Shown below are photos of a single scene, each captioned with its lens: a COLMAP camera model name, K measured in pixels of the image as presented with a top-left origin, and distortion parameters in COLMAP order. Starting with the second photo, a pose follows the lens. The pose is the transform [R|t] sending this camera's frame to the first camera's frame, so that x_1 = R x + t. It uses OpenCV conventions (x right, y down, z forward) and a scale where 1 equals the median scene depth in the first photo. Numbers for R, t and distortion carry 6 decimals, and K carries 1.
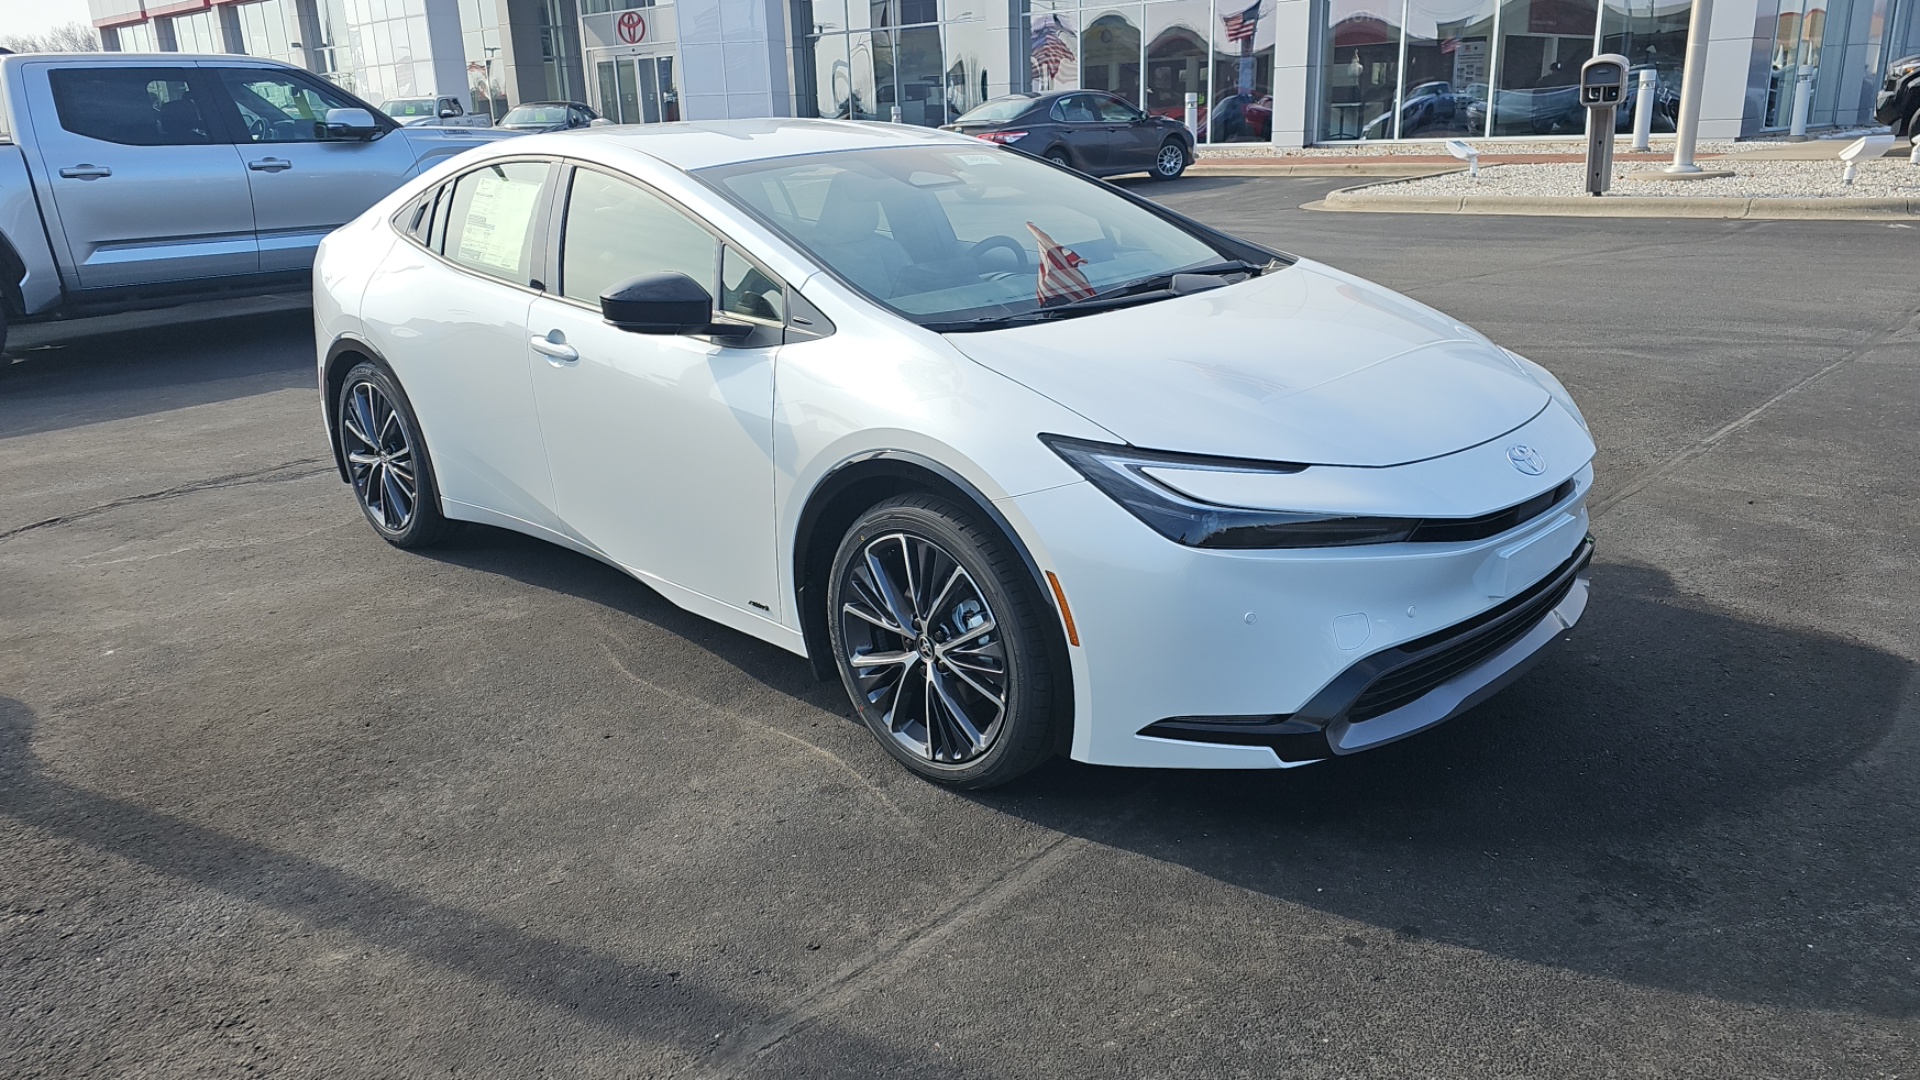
lens RADIAL K [[1370.9, 0, 969.9], [0, 1370.9, 522.5], [0, 0, 1]] dist [0.064240, -0.046064]
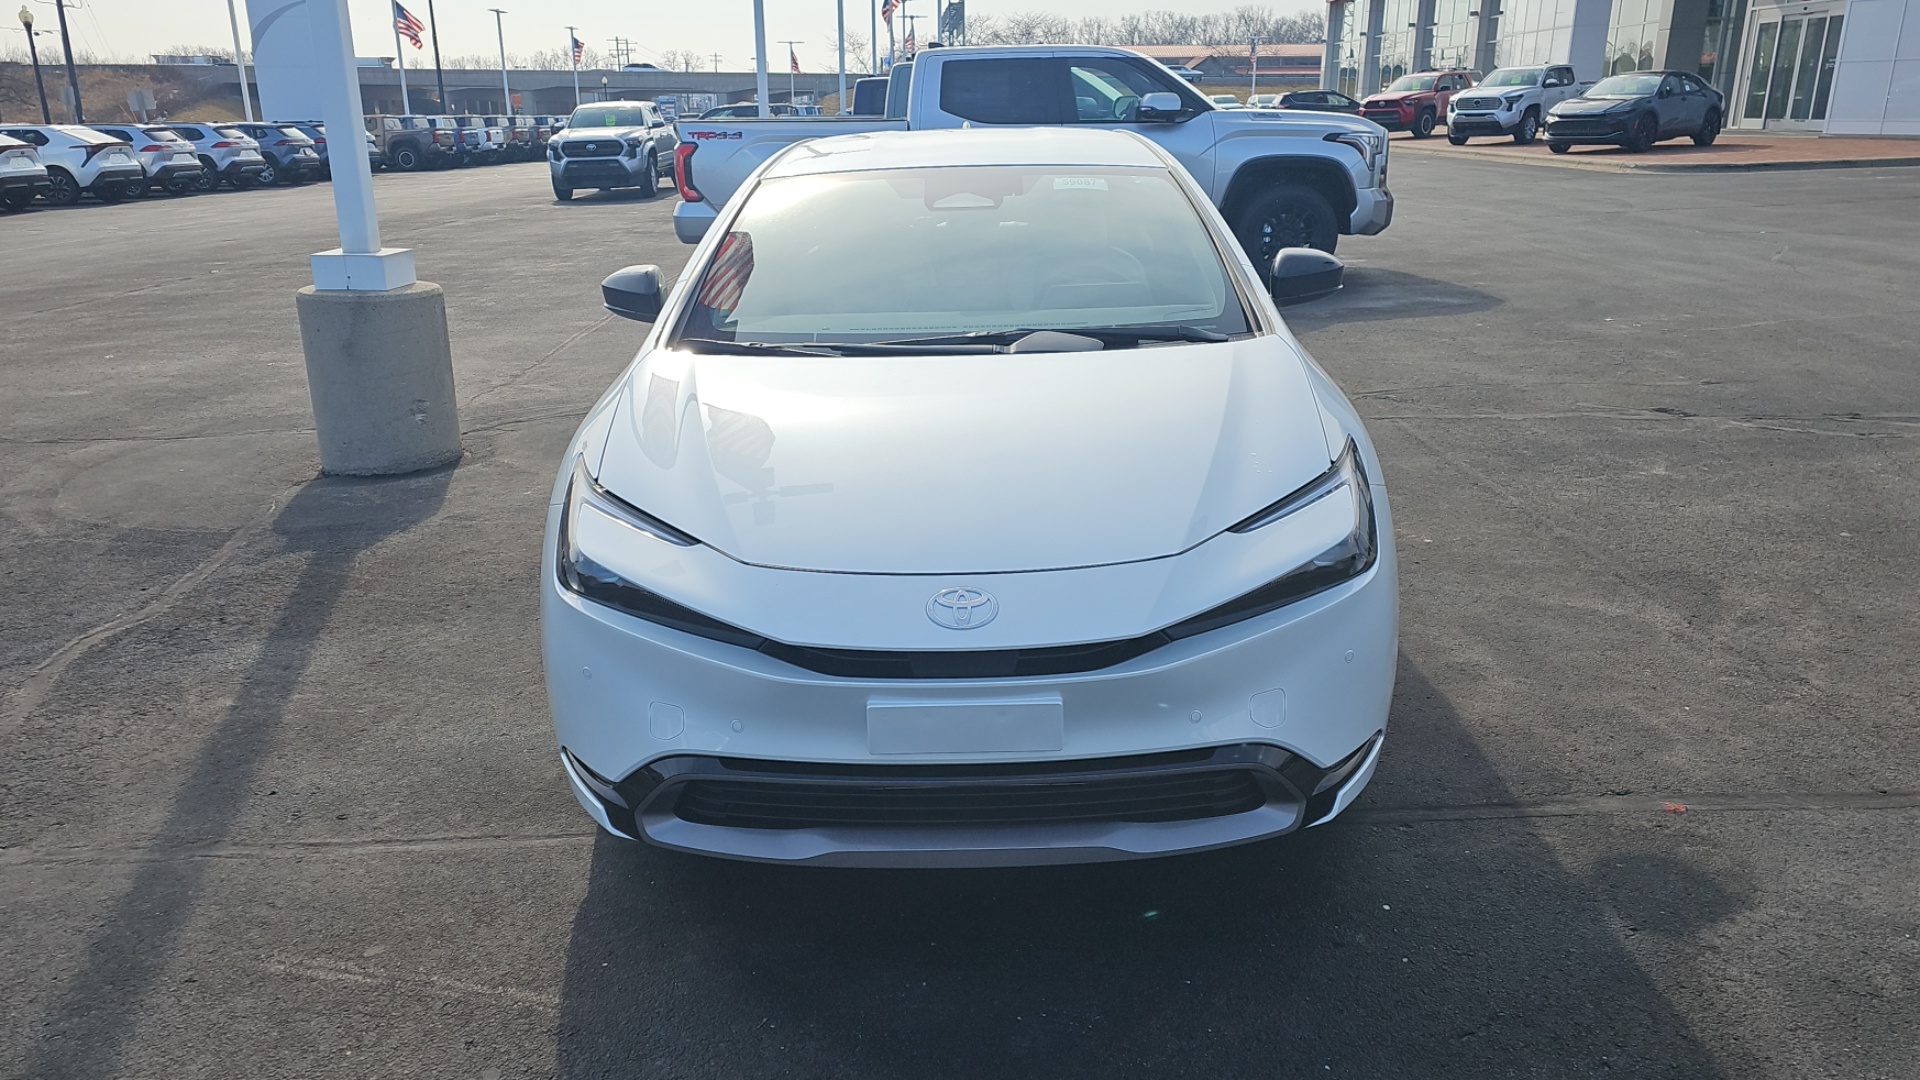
lens RADIAL K [[1370.9, 0, 973.7], [0, 1370.9, 535.3], [0, 0, 1]] dist [0.064240, -0.046064]
pose [[0.696177, 0.238908, -0.676950, 0.638432], [-0.216866, 0.968930, 0.118927, -0.125681], [0.684330, 0.064013, 0.726357, 0.279242]]
